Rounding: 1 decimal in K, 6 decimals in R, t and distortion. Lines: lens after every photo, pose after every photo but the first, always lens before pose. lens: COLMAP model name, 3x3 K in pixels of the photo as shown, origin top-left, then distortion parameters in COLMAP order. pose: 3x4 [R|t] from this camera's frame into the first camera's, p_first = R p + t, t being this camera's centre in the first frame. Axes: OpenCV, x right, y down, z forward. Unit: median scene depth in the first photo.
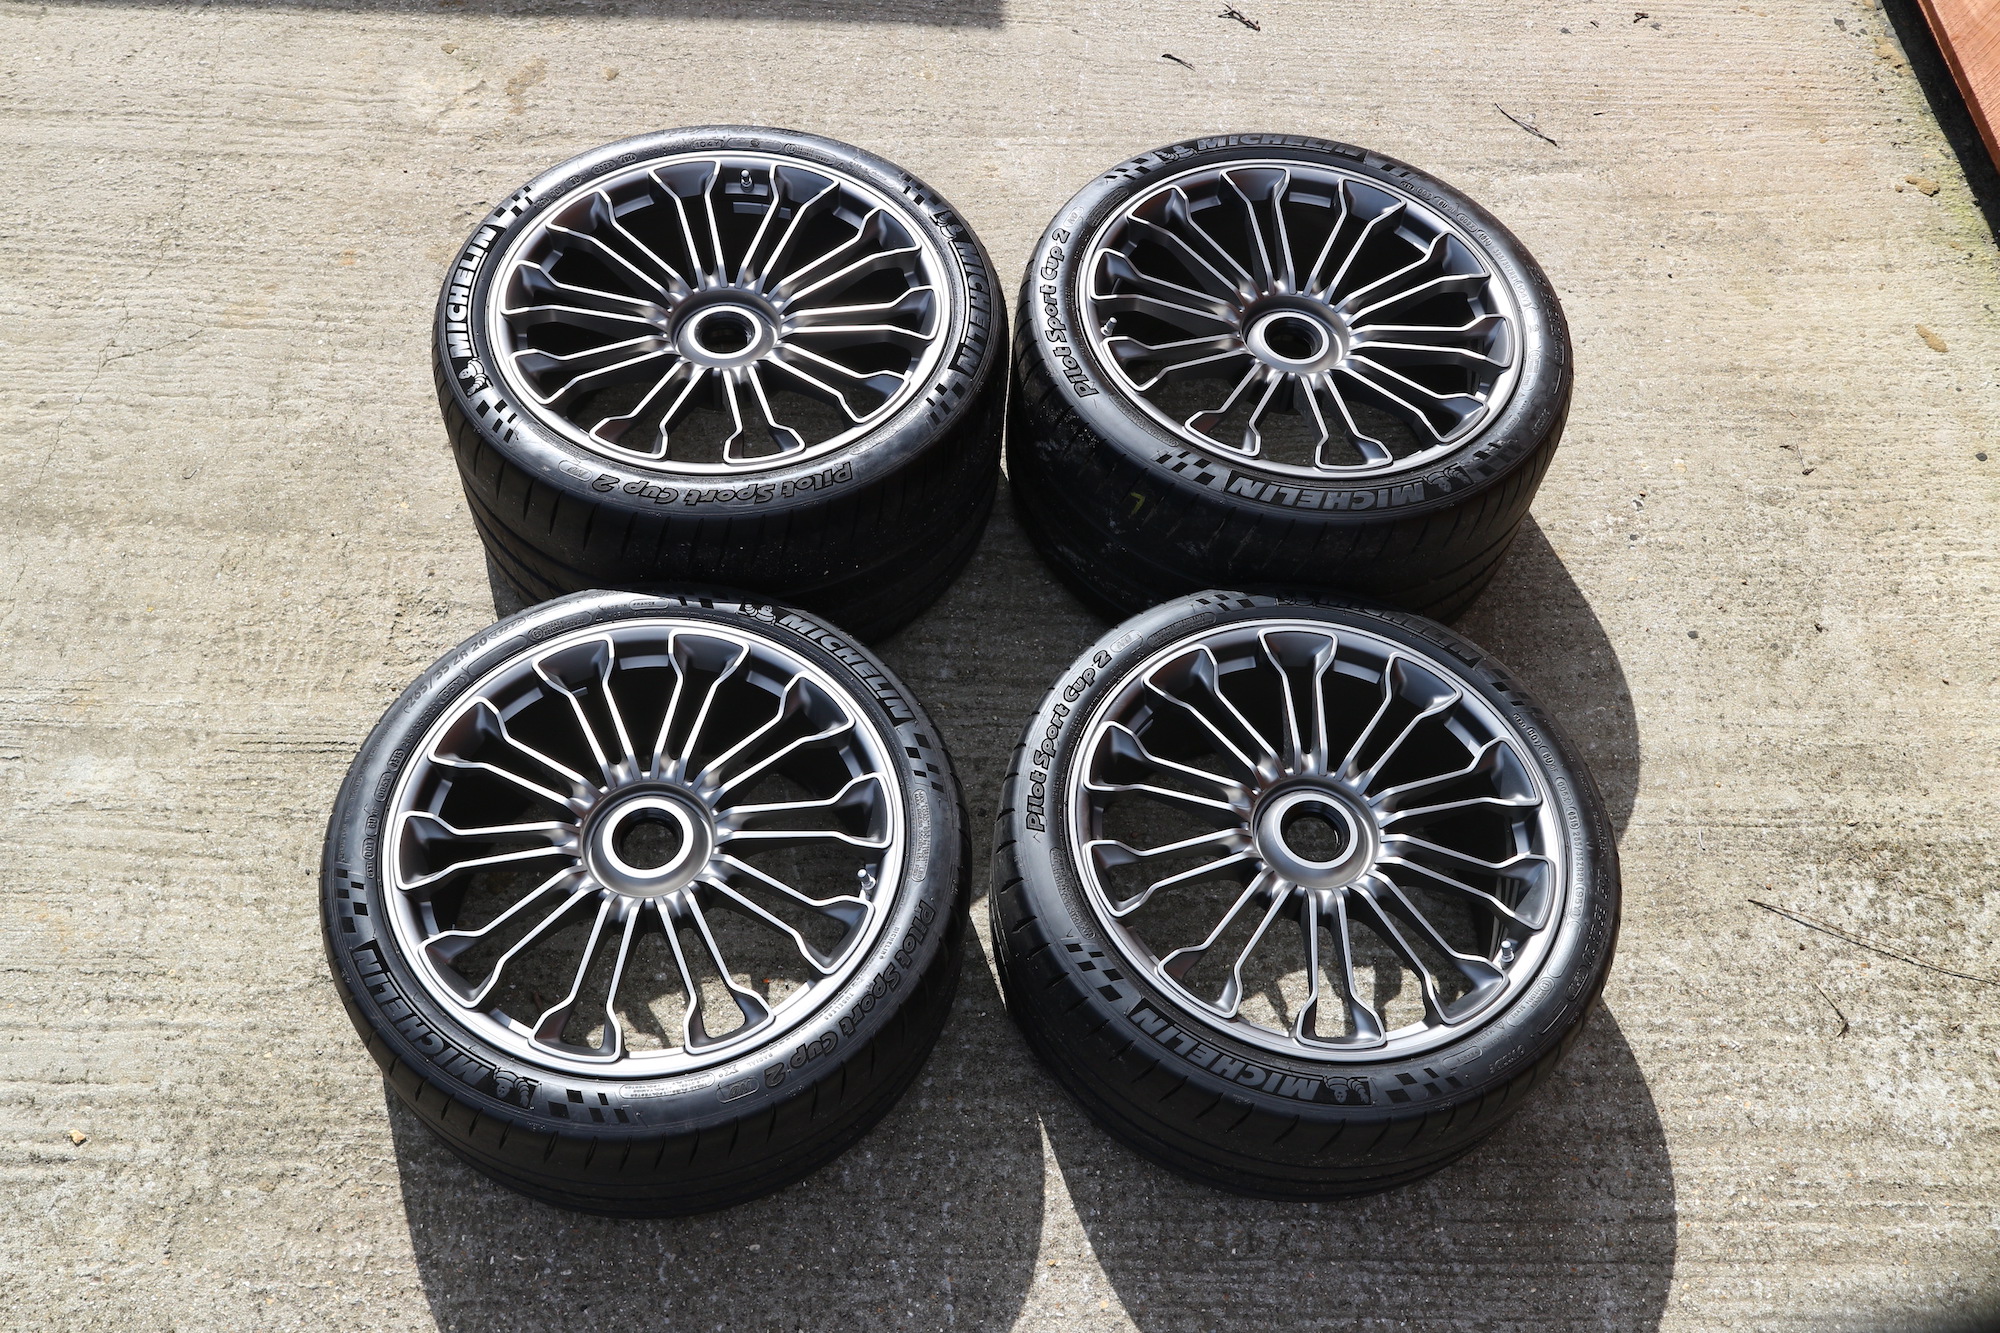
lens RADIAL K [[1798.1, 0, 1000.0], [0, 1798.1, 666.5], [0, 0, 1]] dist [-0.076477, 0.126279]
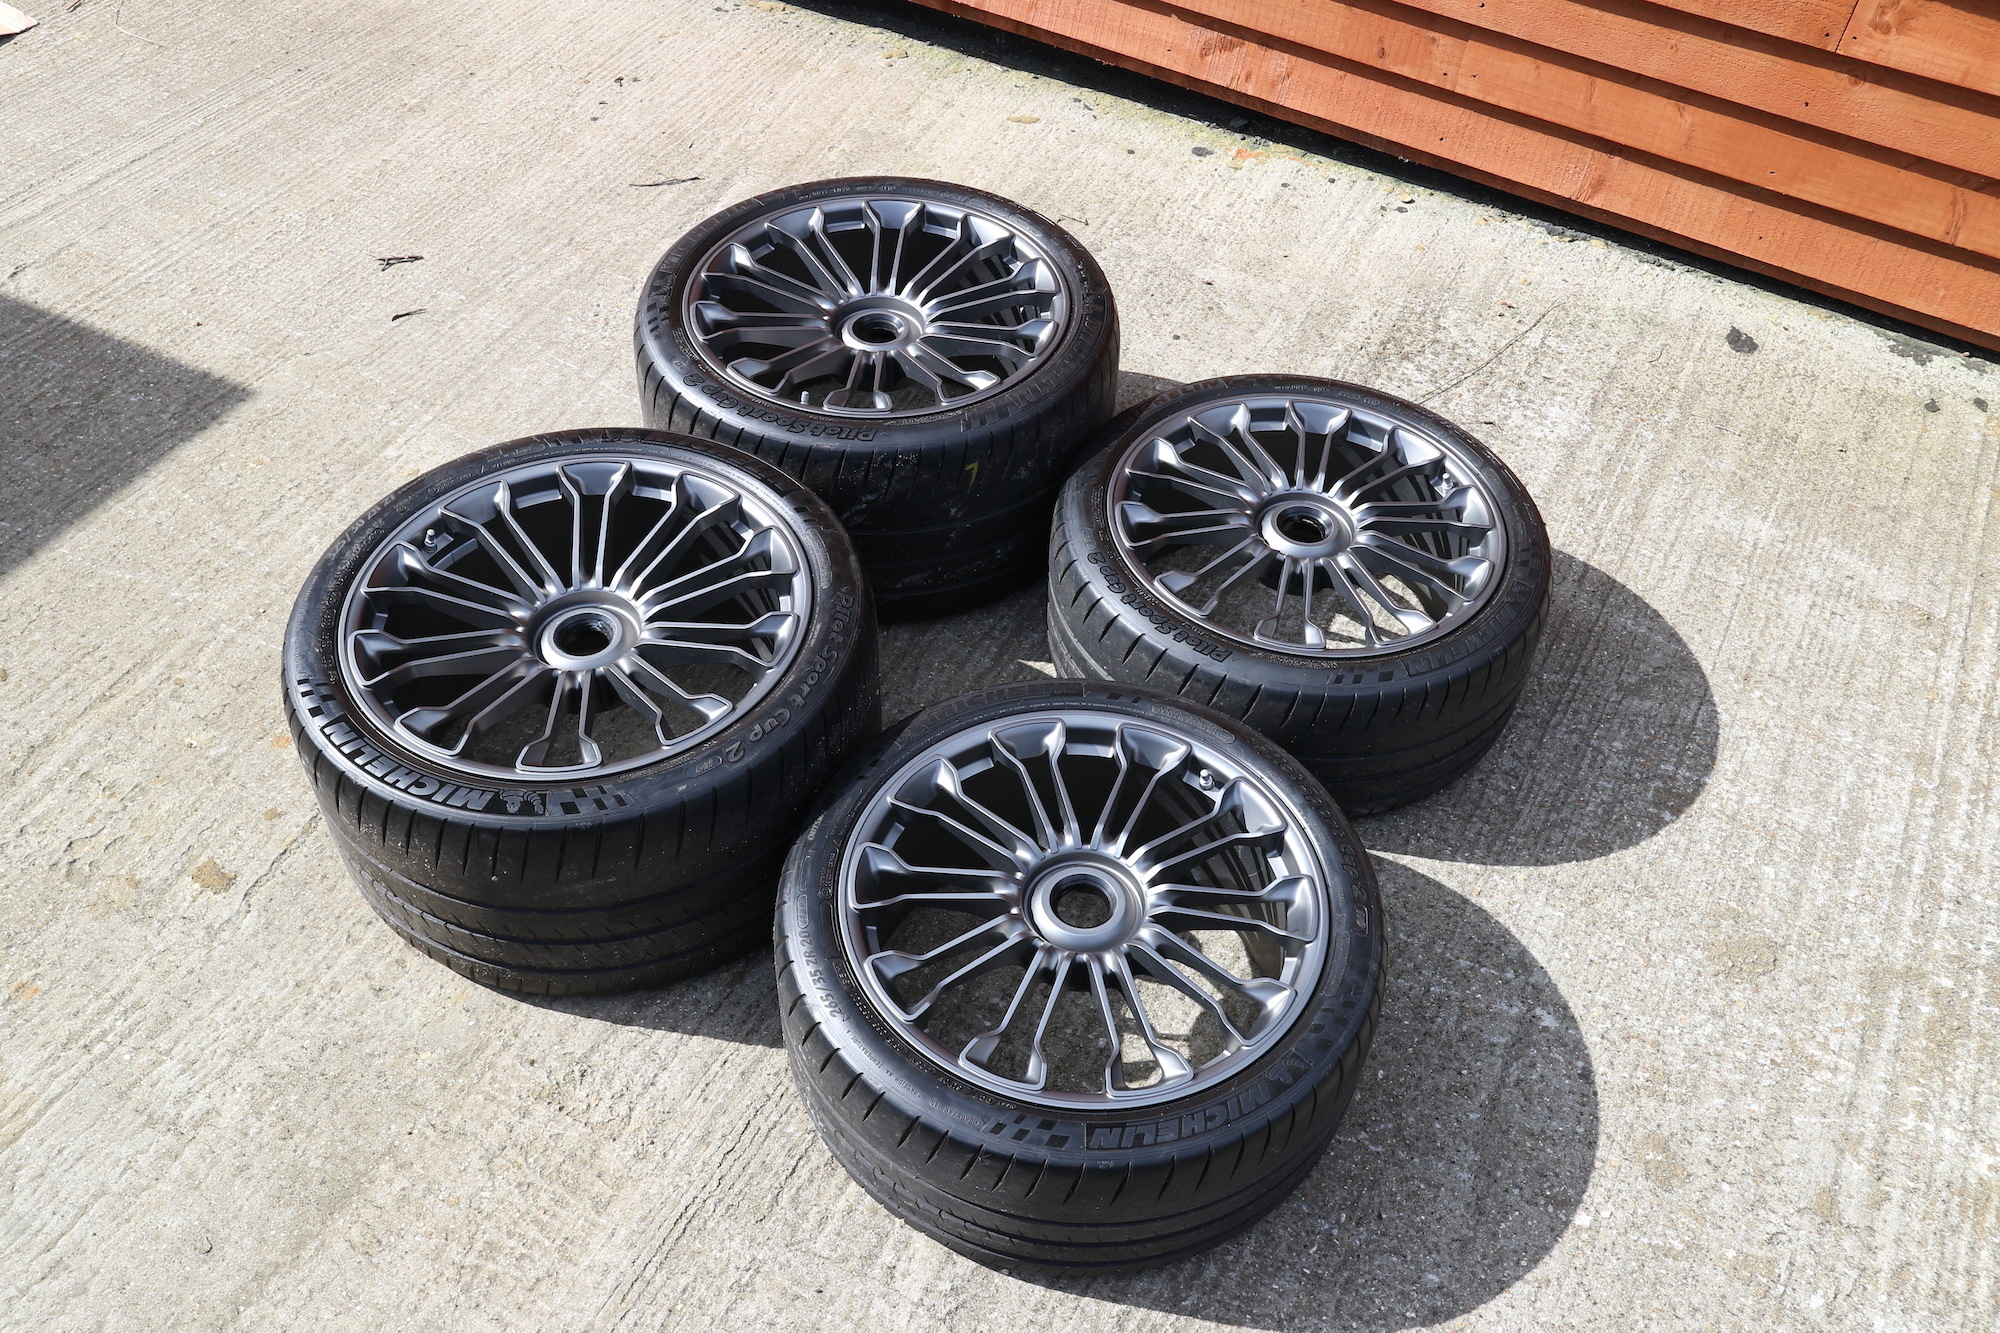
lens RADIAL K [[1798.1, 0, 1000.0], [0, 1798.1, 666.5], [0, 0, 1]] dist [-0.076477, 0.126279]
pose [[0.490482, -0.658338, 0.570980, -0.657503], [0.719268, 0.675753, 0.161277, -0.181764], [-0.492017, 0.331585, 0.804967, 0.115763]]
